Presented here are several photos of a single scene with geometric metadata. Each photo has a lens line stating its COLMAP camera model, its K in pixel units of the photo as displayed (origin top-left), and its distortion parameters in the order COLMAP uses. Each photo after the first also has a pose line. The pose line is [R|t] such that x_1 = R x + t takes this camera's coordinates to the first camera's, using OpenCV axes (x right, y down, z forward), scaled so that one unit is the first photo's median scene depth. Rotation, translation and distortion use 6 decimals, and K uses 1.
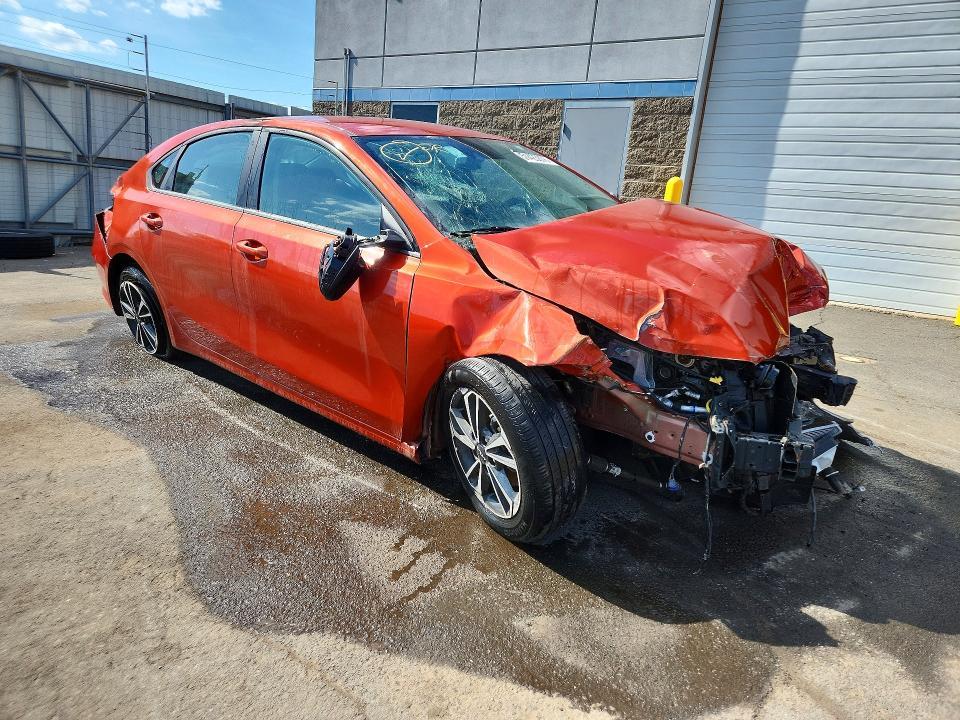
lens RADIAL K [[663.8, 0, 480.0], [0, 663.8, 360.0], [0, 0, 1]] dist [0.037501, -0.001006]
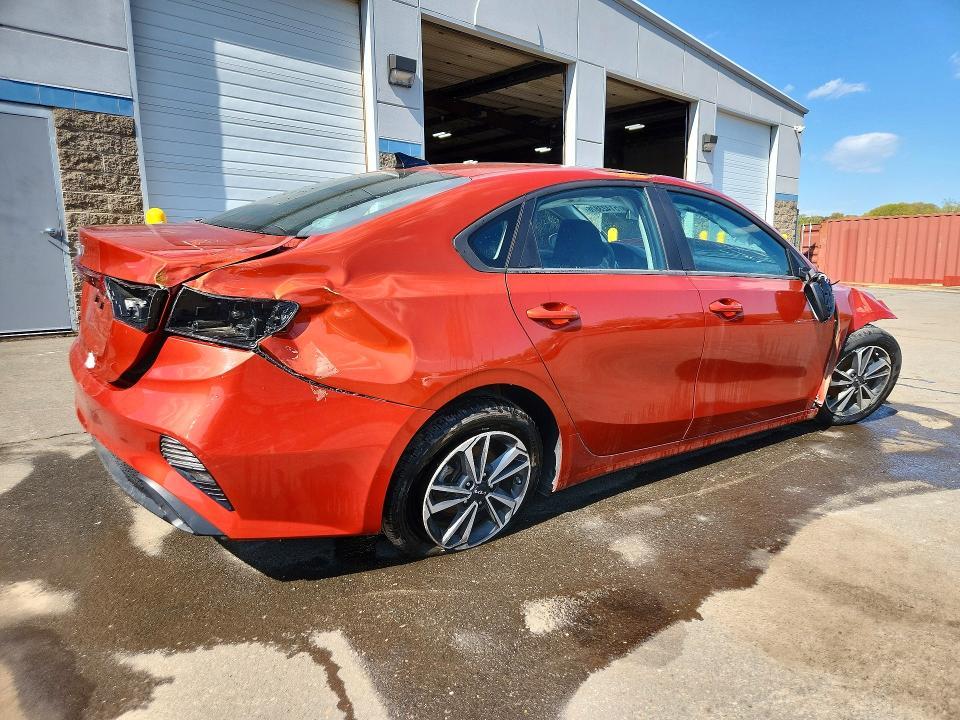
lens RADIAL K [[663.8, 0, 480.0], [0, 663.8, 360.0], [0, 0, 1]] dist [0.037501, -0.001006]
pose [[0.184189, -0.239058, 0.953376, -0.513758], [0.254515, 0.948488, 0.188661, -0.139187], [-0.949366, 0.207899, 0.235545, 0.418700]]
